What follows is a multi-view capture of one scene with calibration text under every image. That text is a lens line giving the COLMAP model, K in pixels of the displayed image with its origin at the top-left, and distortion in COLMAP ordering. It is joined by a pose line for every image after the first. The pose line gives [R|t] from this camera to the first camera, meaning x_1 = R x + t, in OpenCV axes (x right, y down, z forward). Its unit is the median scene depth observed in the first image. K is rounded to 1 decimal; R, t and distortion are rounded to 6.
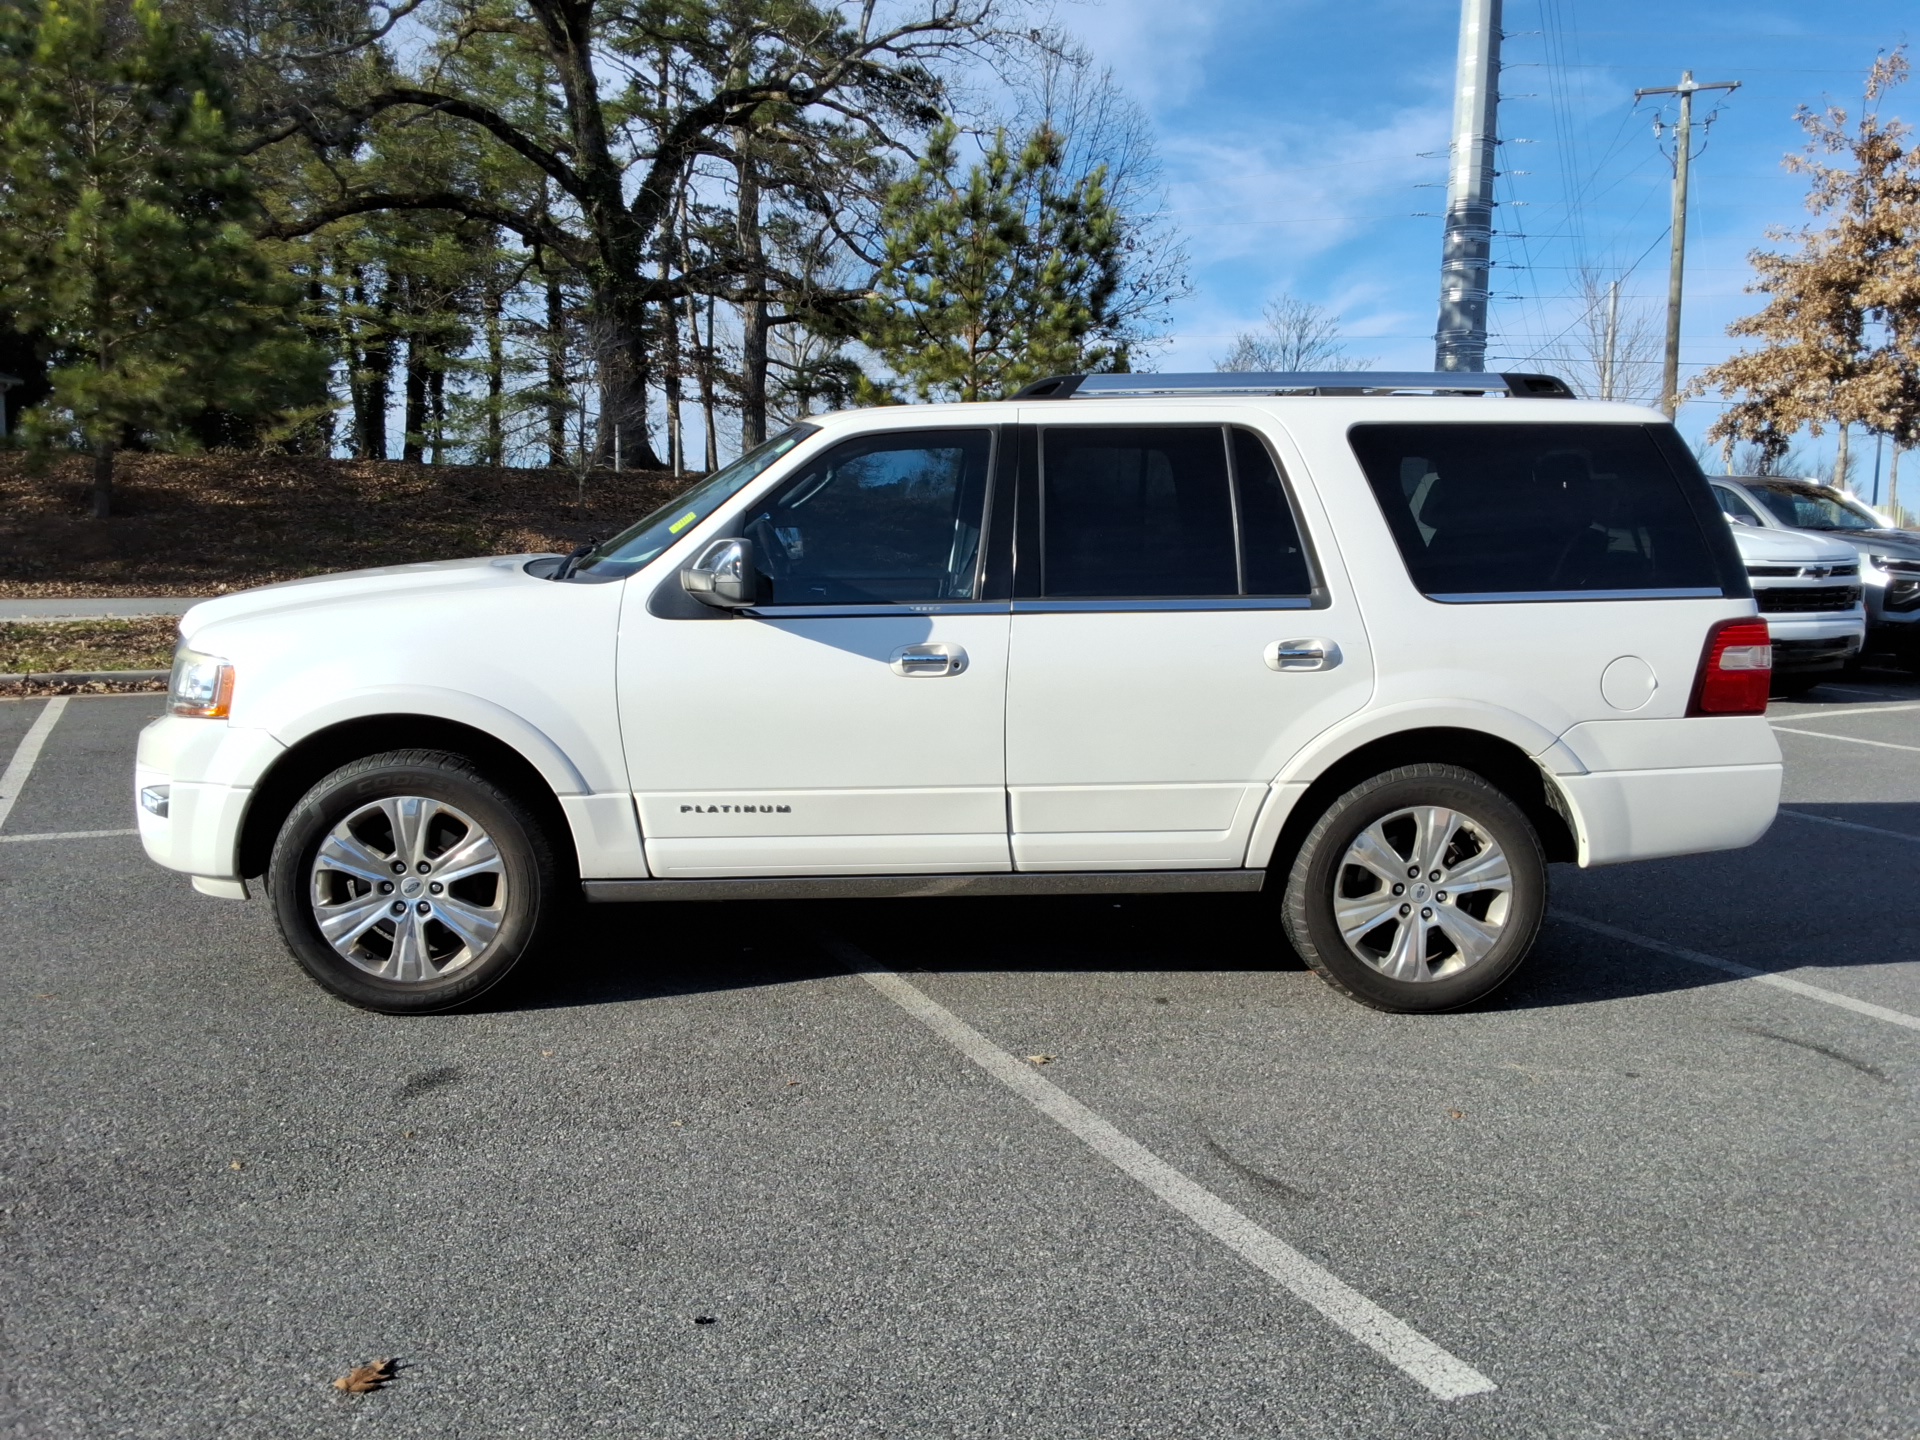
lens RADIAL K [[1541.4, 0, 967.4], [0, 1541.4, 710.2], [0, 0, 1]] dist [0.132058, -0.223034]
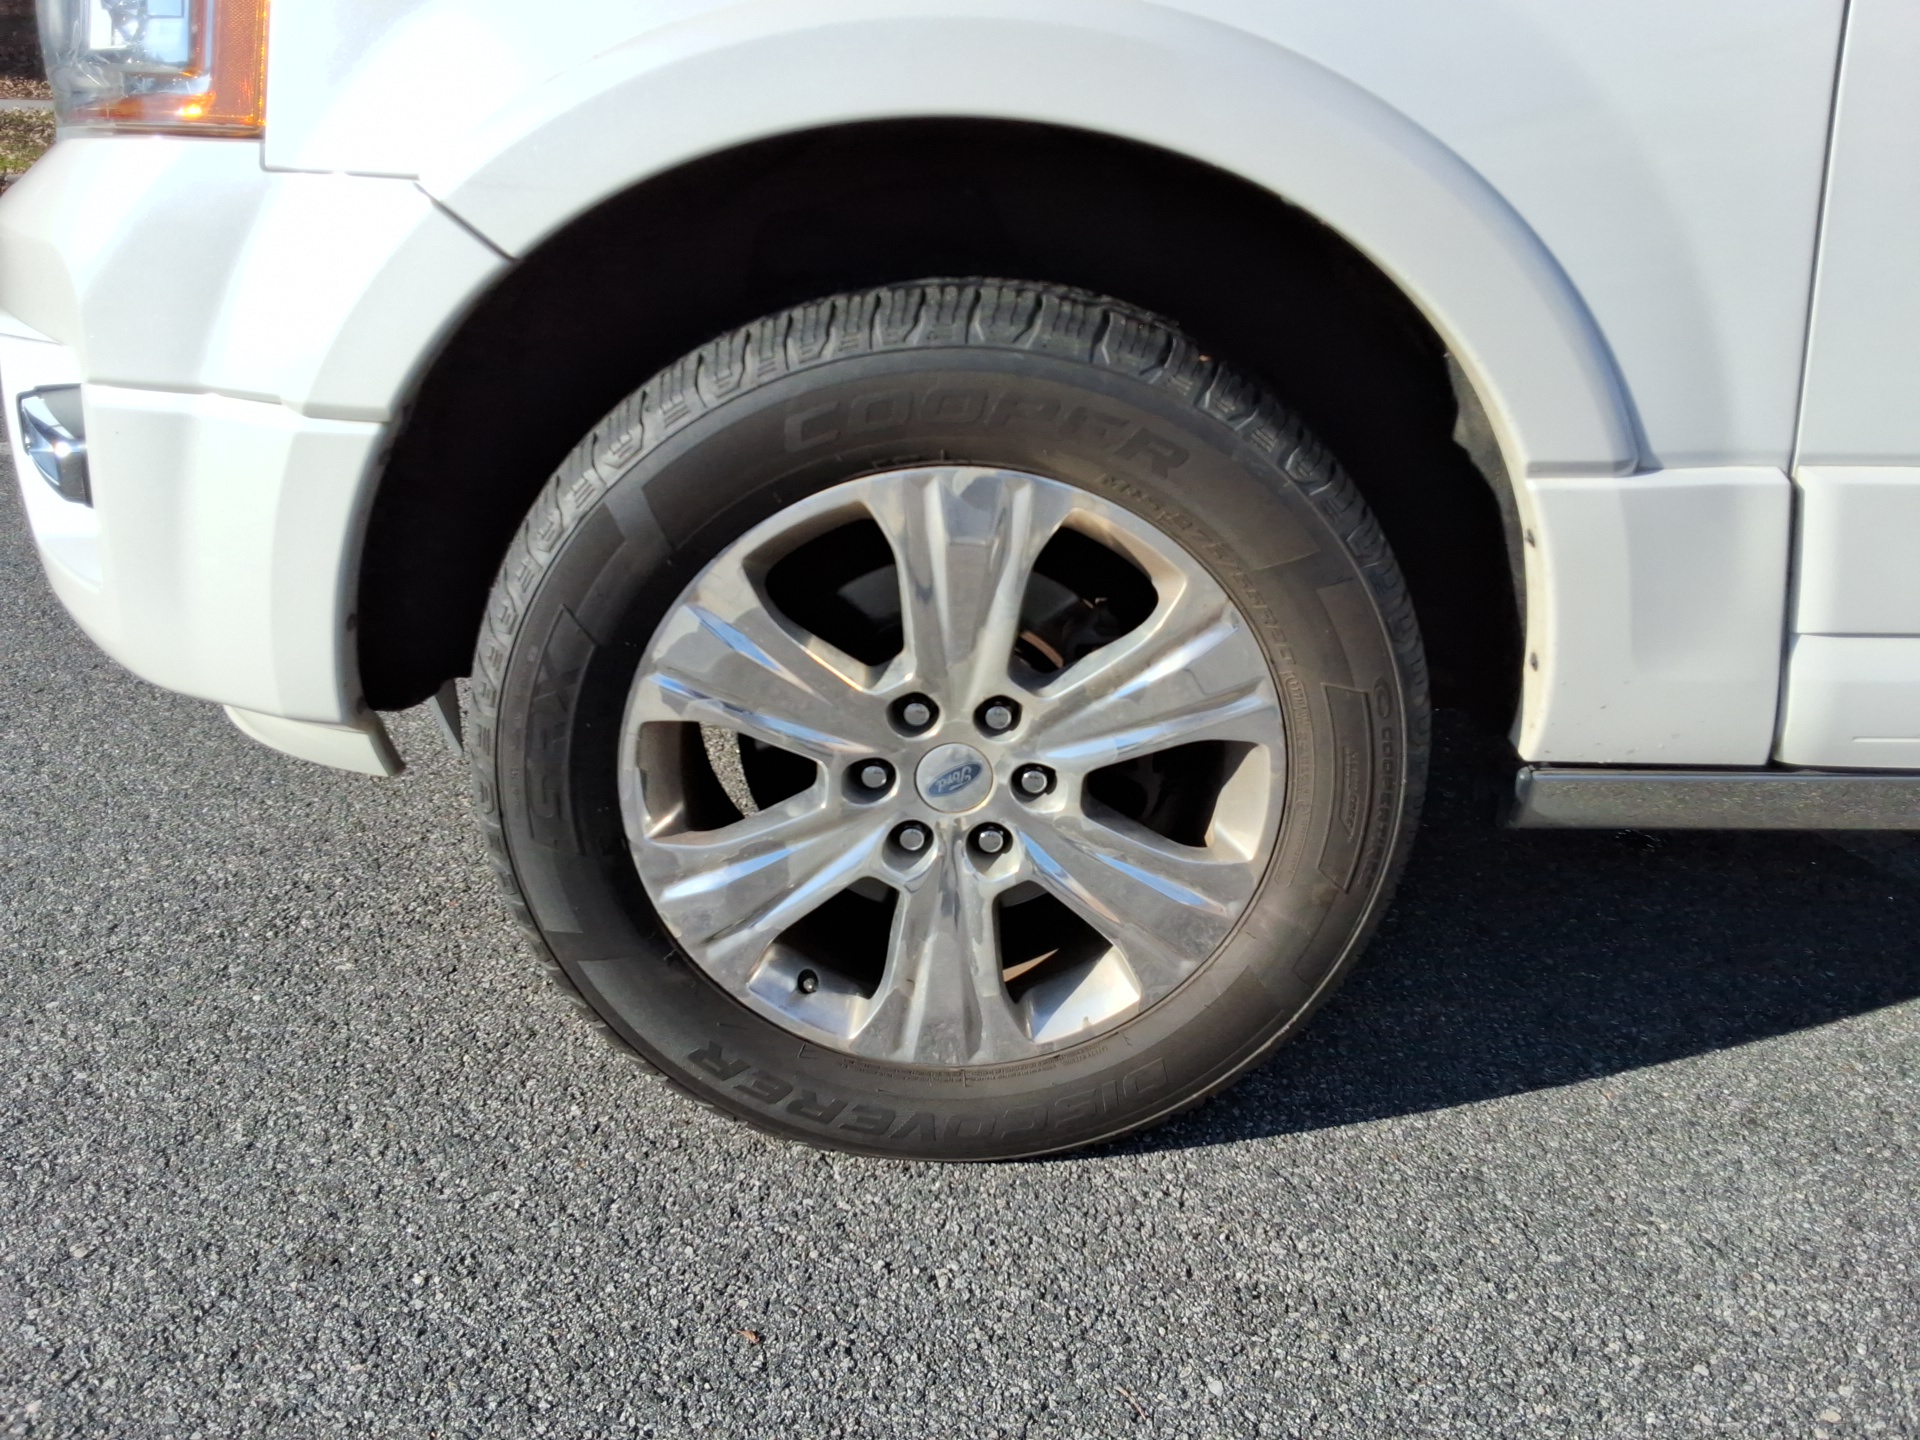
lens RADIAL K [[1541.4, 0, 967.4], [0, 1541.4, 710.2], [0, 0, 1]] dist [0.132058, -0.223034]
pose [[0.998612, 0.031622, -0.042127, -0.342138], [-0.018202, 0.957648, 0.287365, 0.019485], [0.049430, -0.286200, 0.956894, 0.732699]]
